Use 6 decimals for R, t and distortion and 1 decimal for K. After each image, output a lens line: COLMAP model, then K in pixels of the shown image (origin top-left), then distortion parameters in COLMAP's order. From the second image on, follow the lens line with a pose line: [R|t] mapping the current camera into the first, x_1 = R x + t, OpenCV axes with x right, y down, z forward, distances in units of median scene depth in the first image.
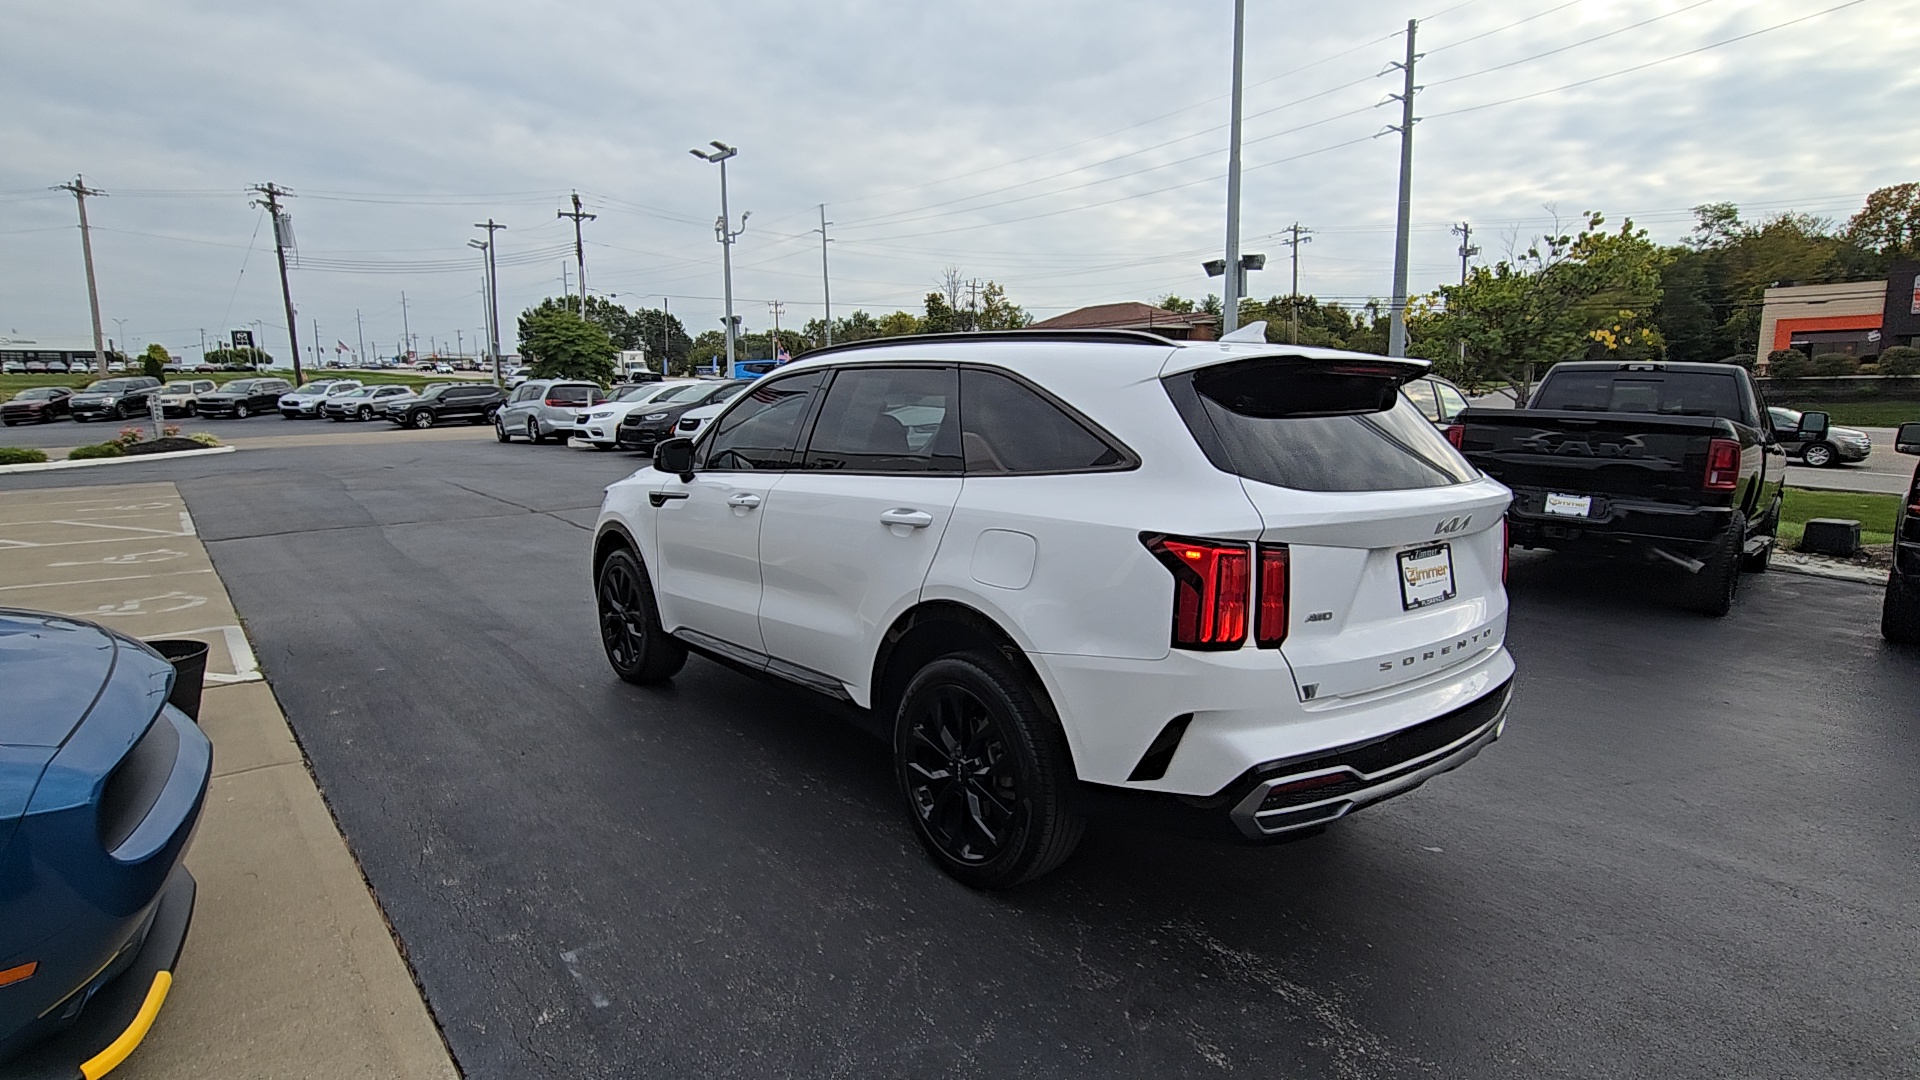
lens RADIAL K [[969.8, 0, 949.4], [0, 969.8, 540.9], [0, 0, 1]] dist [-0.002372, 0.001135]
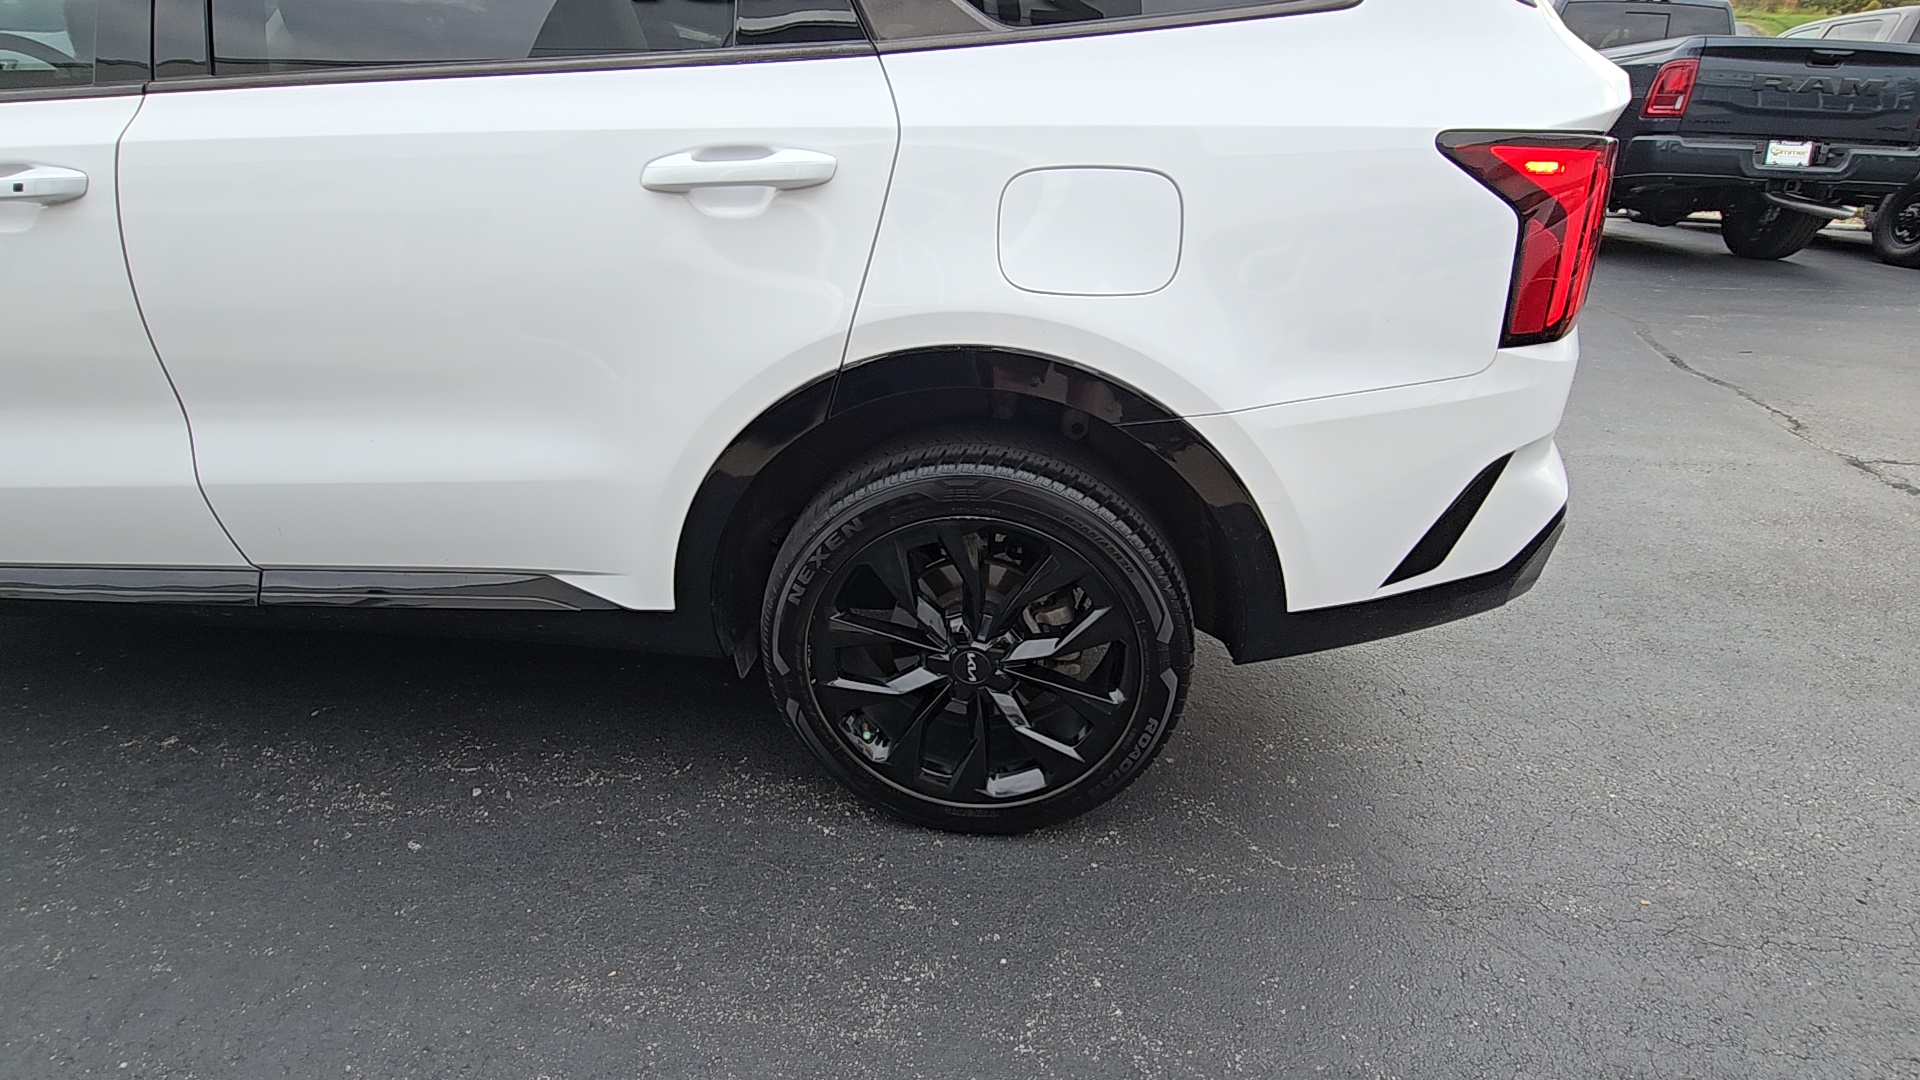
lens RADIAL K [[969.8, 0, 958.6], [0, 969.8, 528.1], [0, 0, 1]] dist [-0.002372, 0.001135]
pose [[0.707094, -0.324844, 0.628088, -0.020026], [0.105783, 0.926833, 0.360263, -0.001475], [-0.699162, -0.188299, 0.689722, 0.043485]]
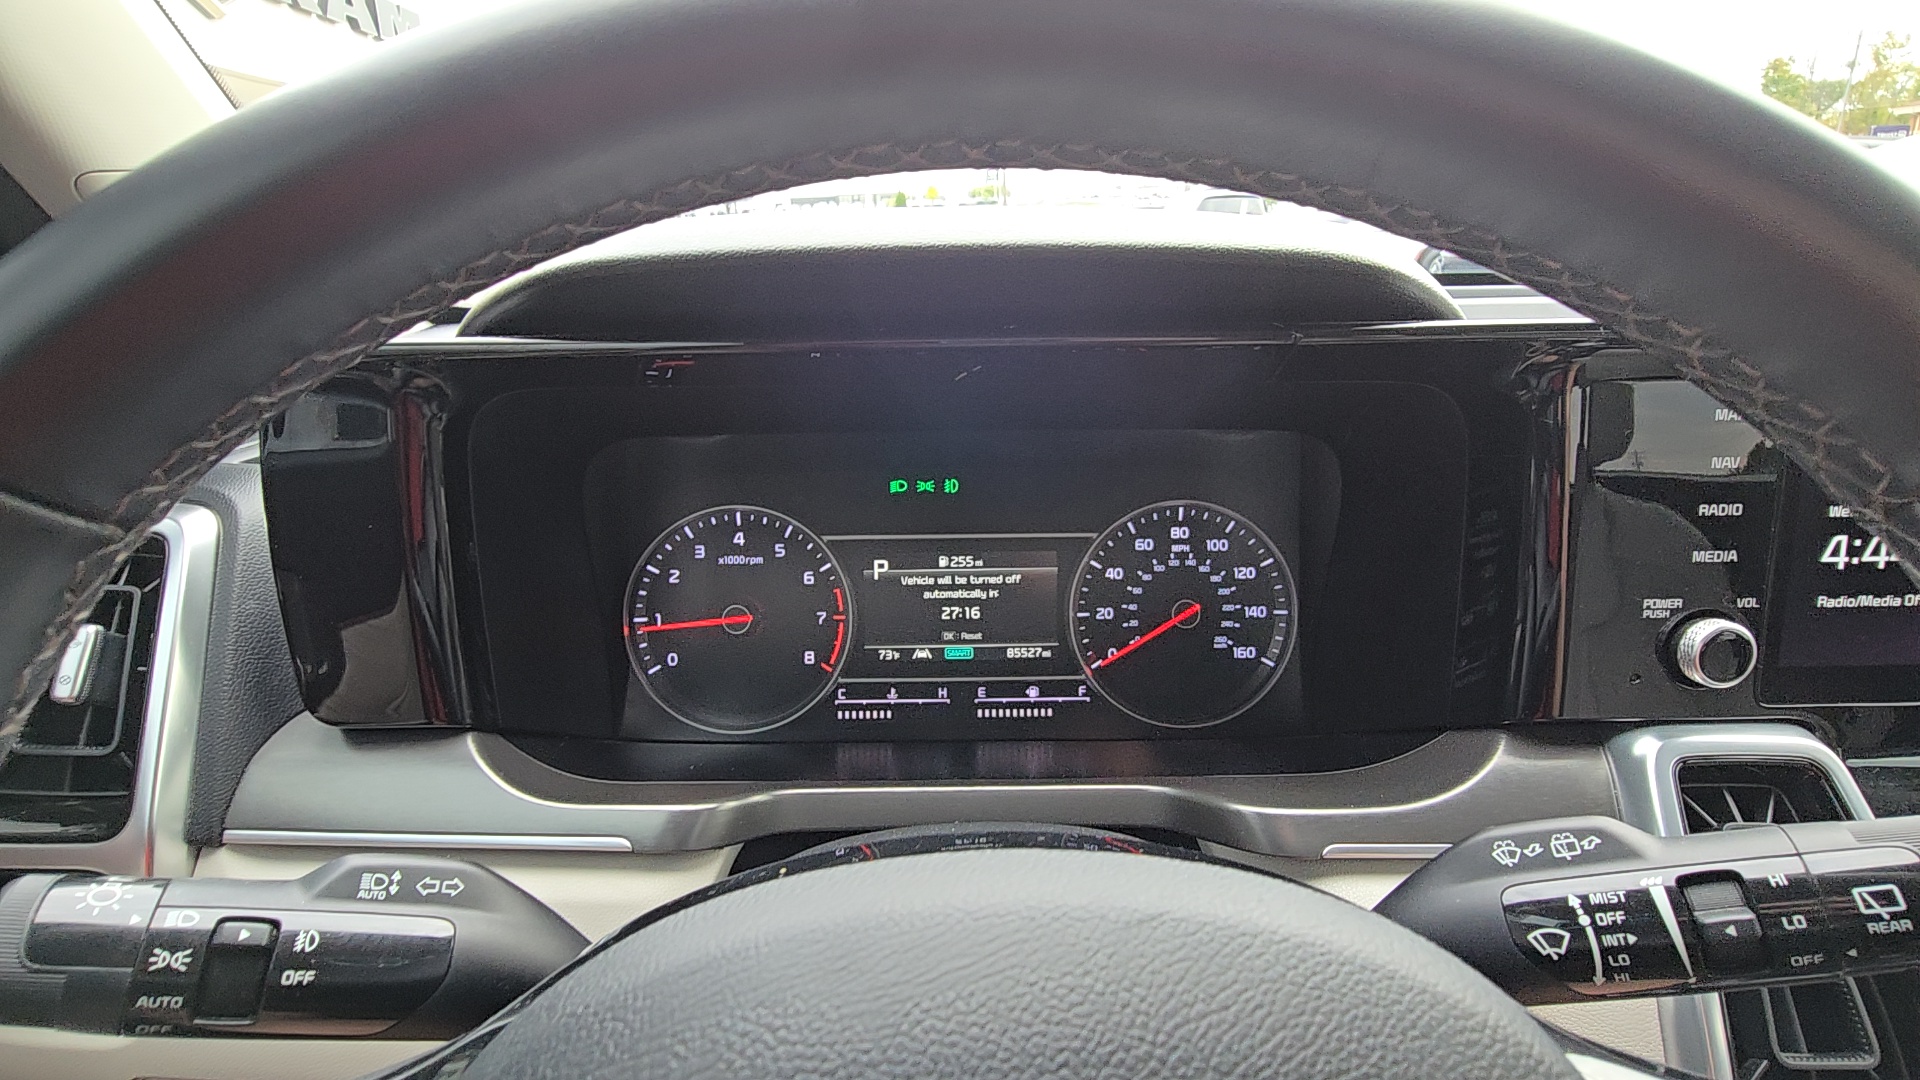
lens RADIAL K [[969.8, 0, 949.1], [0, 969.8, 528.4], [0, 0, 1]] dist [-0.002372, 0.001135]
pose [[0.779726, 0.165261, -0.603917, -0.014619], [-0.067405, 0.981088, 0.181446, -0.009113], [0.622482, -0.100771, 0.776119, 0.100747]]
